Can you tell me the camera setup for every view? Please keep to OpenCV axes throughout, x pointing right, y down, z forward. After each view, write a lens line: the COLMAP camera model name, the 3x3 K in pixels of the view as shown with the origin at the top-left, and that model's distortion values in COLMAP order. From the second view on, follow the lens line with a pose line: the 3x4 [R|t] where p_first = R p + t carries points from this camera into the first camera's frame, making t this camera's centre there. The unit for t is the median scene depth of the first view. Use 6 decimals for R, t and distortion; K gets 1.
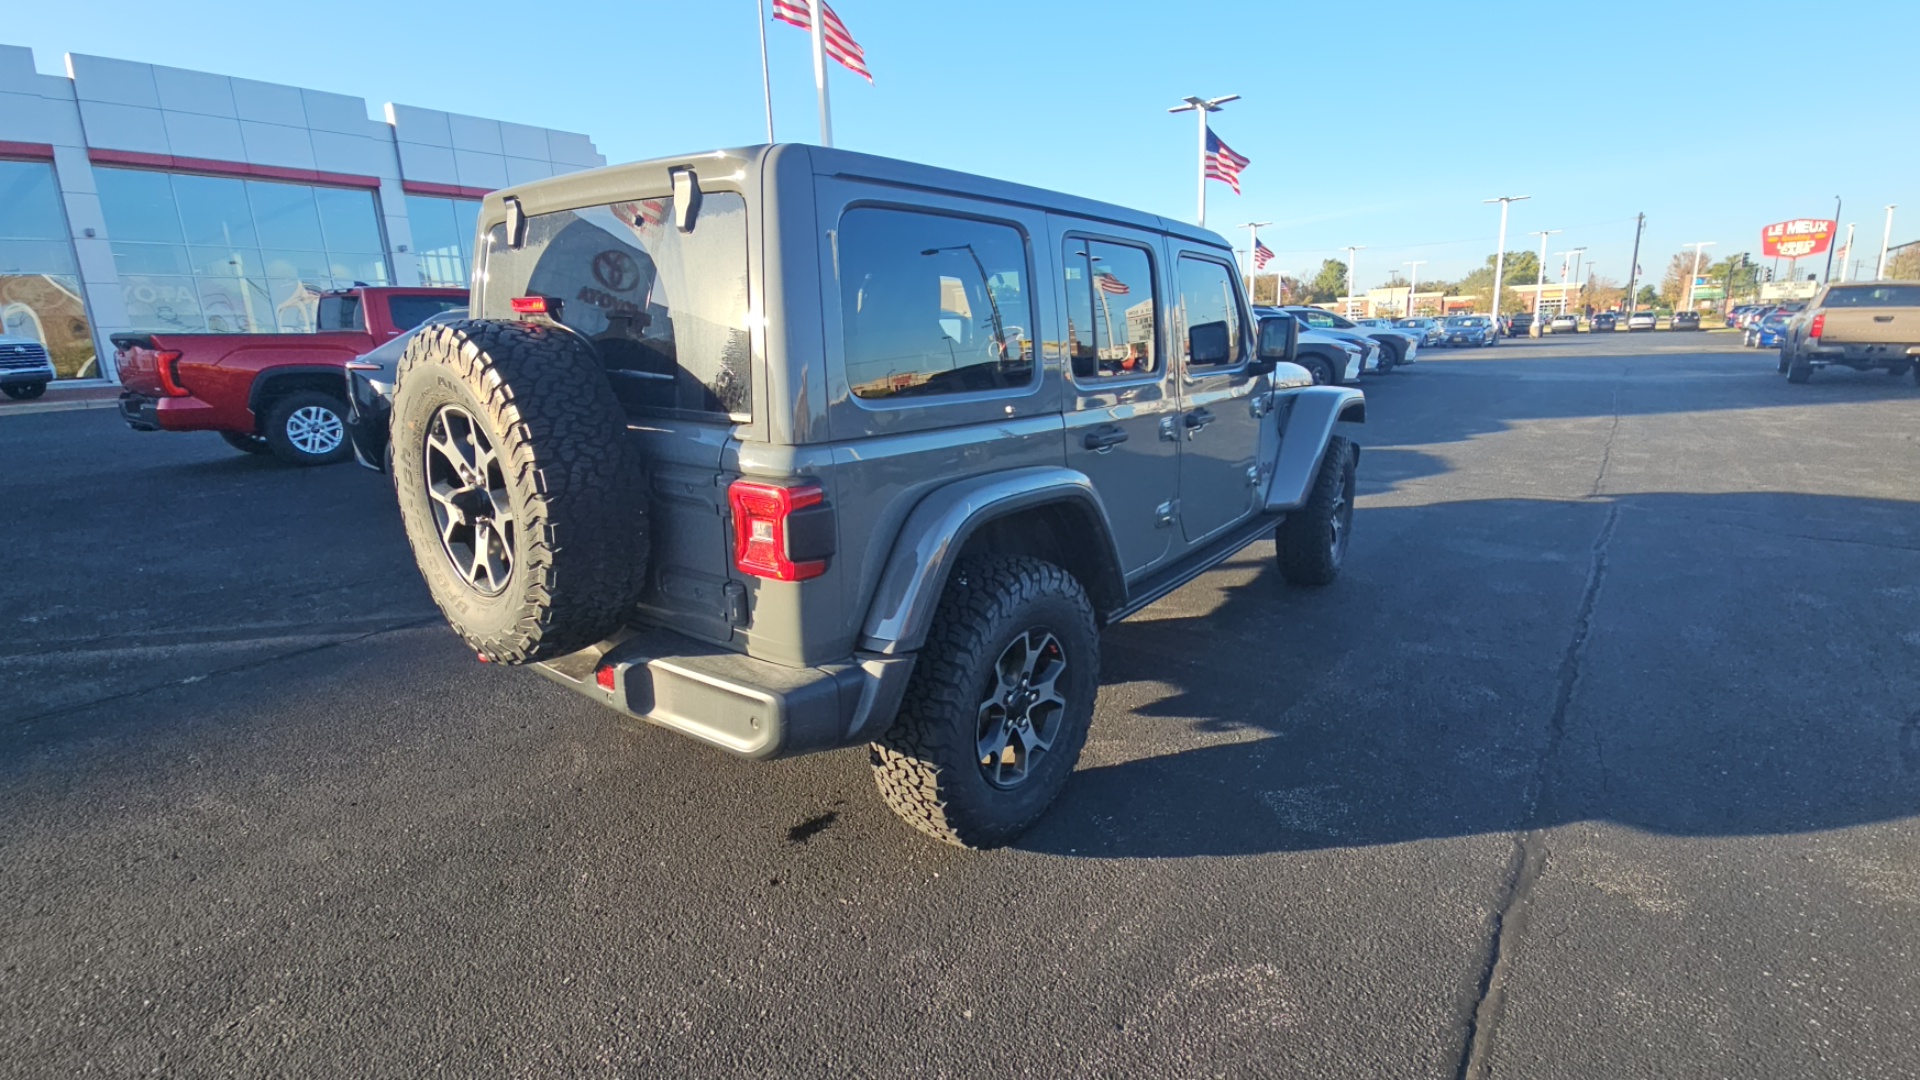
lens RADIAL K [[861.5, 0, 978.9], [0, 861.5, 547.0], [0, 0, 1]] dist [0.007348, -0.006189]
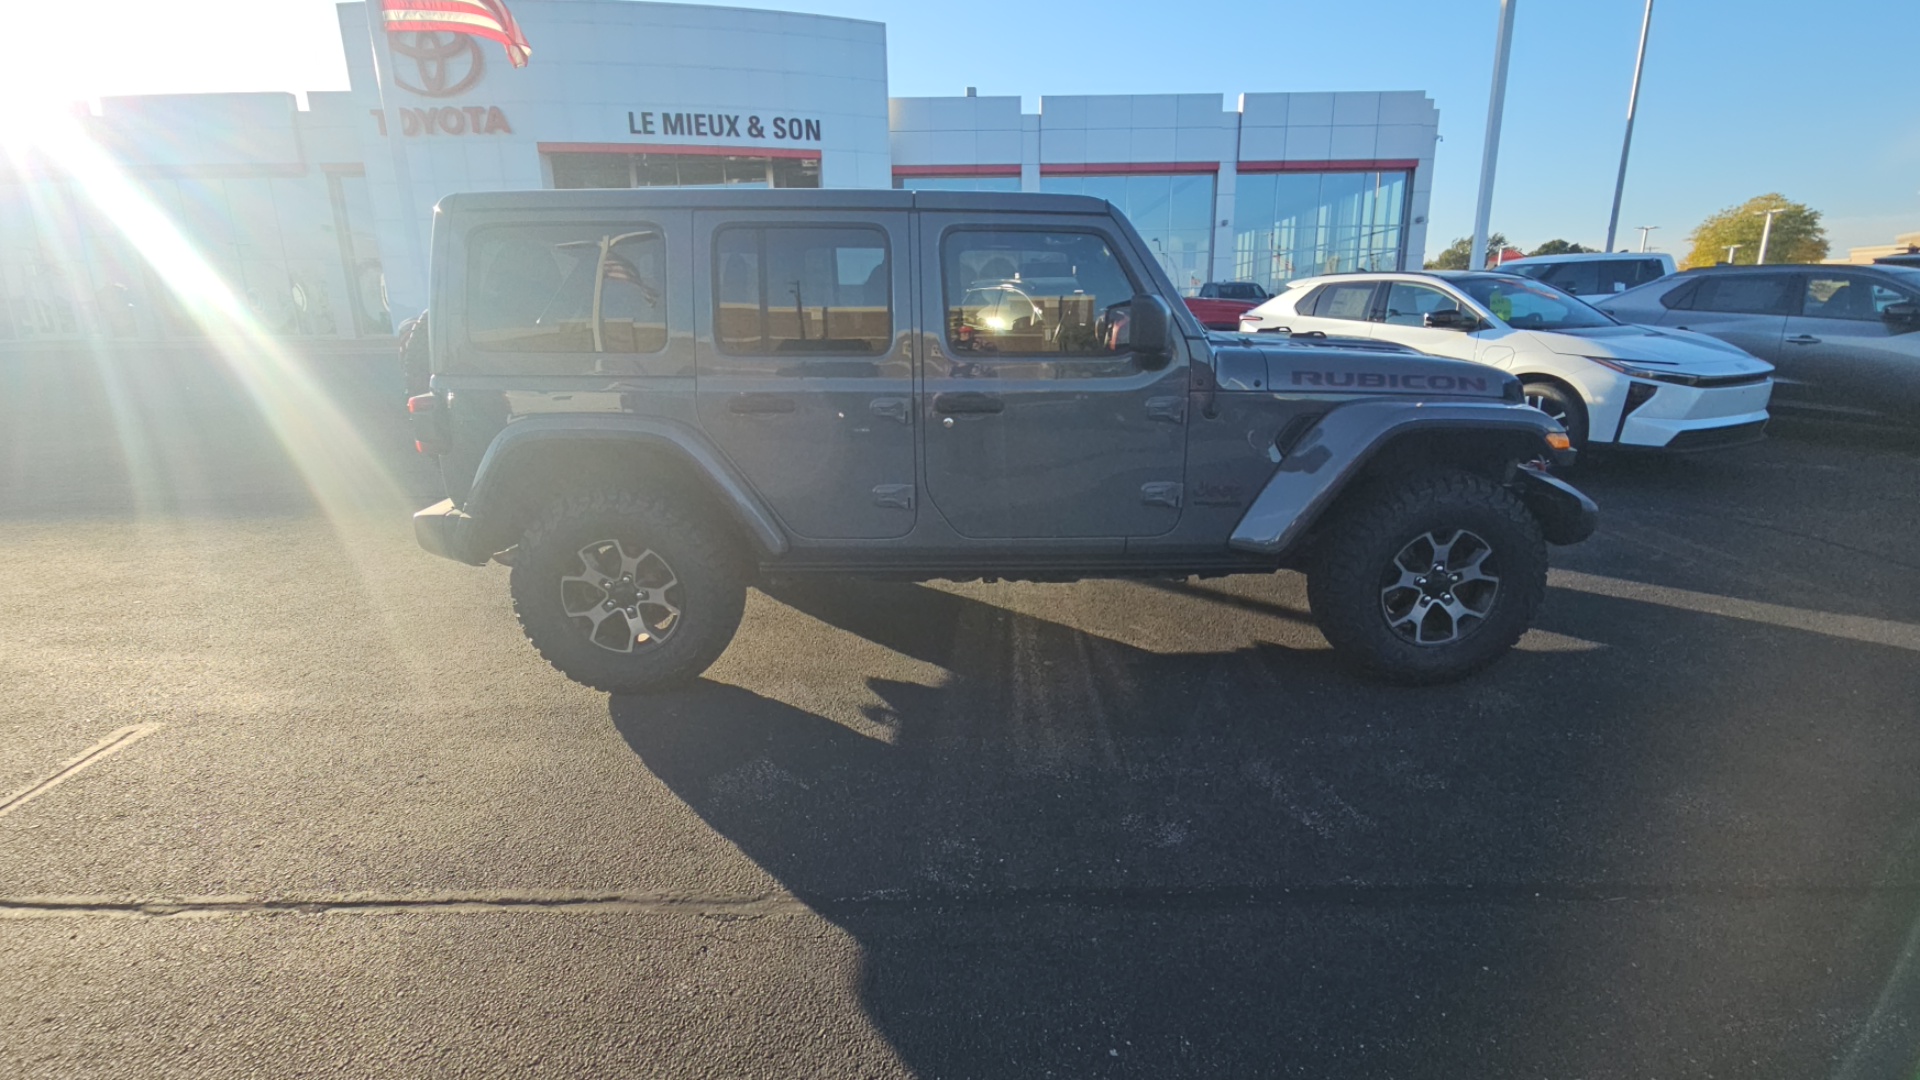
lens RADIAL K [[849.5, 0, 960.0], [0, 849.5, 540.0], [0, 0, 1]] dist [0.013943, -0.000153]
pose [[0.608839, 0.226908, -0.760150, 1.031838], [-0.200782, 0.971097, 0.129062, -0.131084], [0.767465, 0.074047, 0.636801, 0.440701]]
